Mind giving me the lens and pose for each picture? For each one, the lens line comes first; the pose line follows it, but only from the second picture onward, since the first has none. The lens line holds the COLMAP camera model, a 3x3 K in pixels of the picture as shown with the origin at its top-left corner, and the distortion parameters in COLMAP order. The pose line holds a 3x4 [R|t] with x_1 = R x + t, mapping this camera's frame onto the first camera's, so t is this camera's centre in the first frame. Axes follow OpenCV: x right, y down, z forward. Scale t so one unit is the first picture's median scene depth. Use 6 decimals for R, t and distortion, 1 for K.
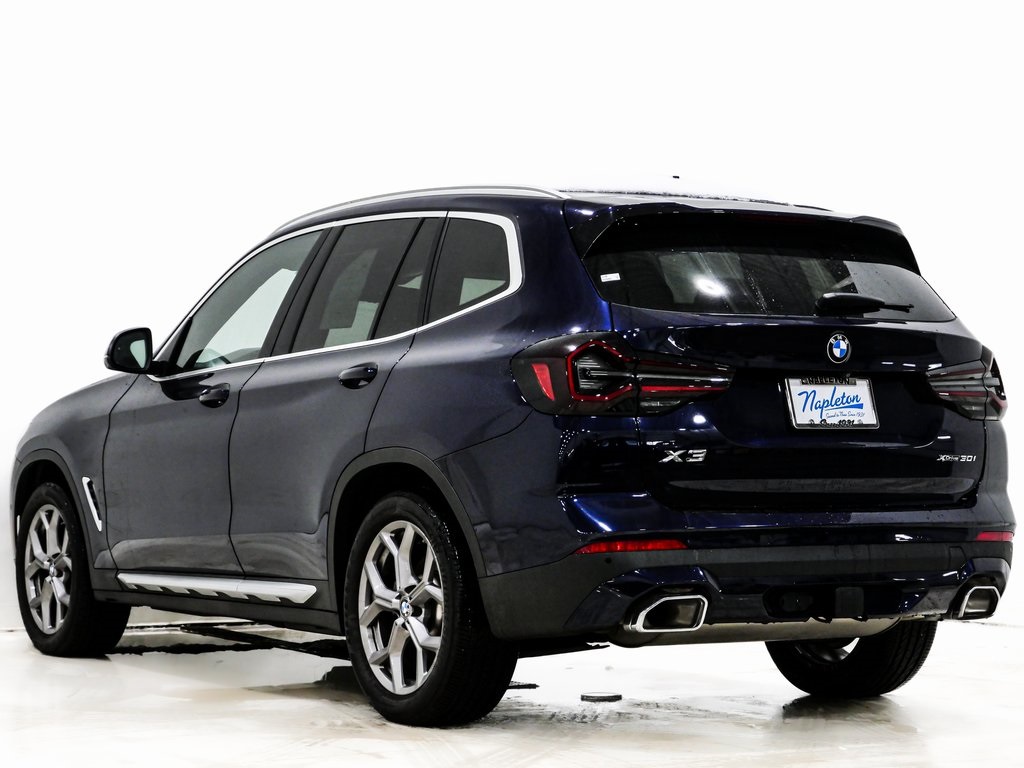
lens RADIAL K [[2574.1, 0, 512.1], [0, 2574.1, 383.4], [0, 0, 1]] dist [0.000716, 0.000000]
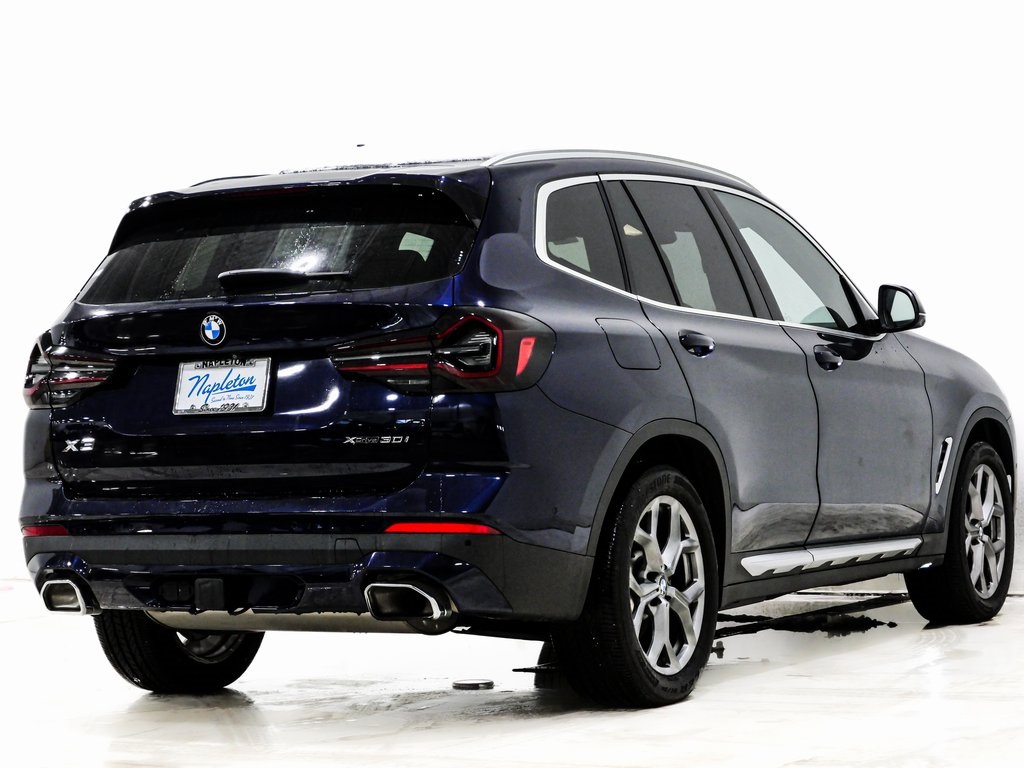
lens RADIAL K [[2537.5, 0, 512.0], [0, 2537.5, 384.8], [0, 0, 1]] dist [-0.018204, 0.000000]
pose [[0.482917, -0.028289, -0.875209, 1.007983], [0.052056, 0.998638, -0.003555, 0.016057], [0.874117, -0.043843, 0.483732, 0.638753]]
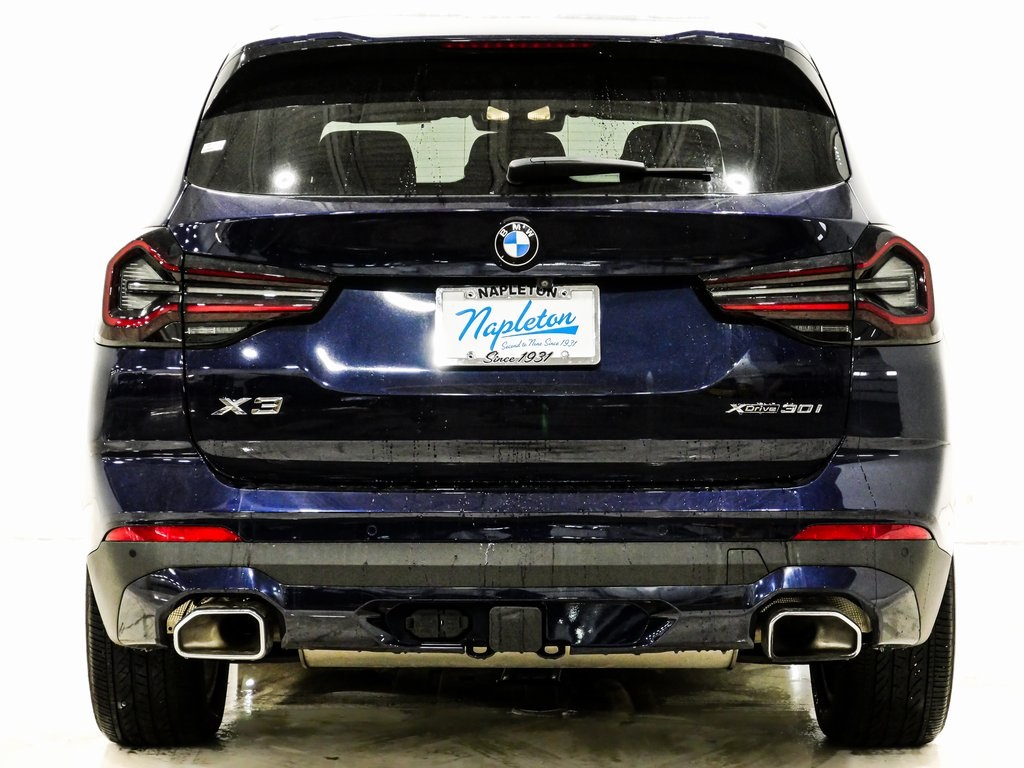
lens RADIAL K [[2537.5, 0, 509.6], [0, 2537.5, 382.7], [0, 0, 1]] dist [-0.018204, 0.000000]
pose [[0.834012, 0.021300, -0.551334, 0.483049], [0.017695, 0.997708, 0.065311, -0.020478], [0.551462, -0.064226, 0.831724, 0.458180]]
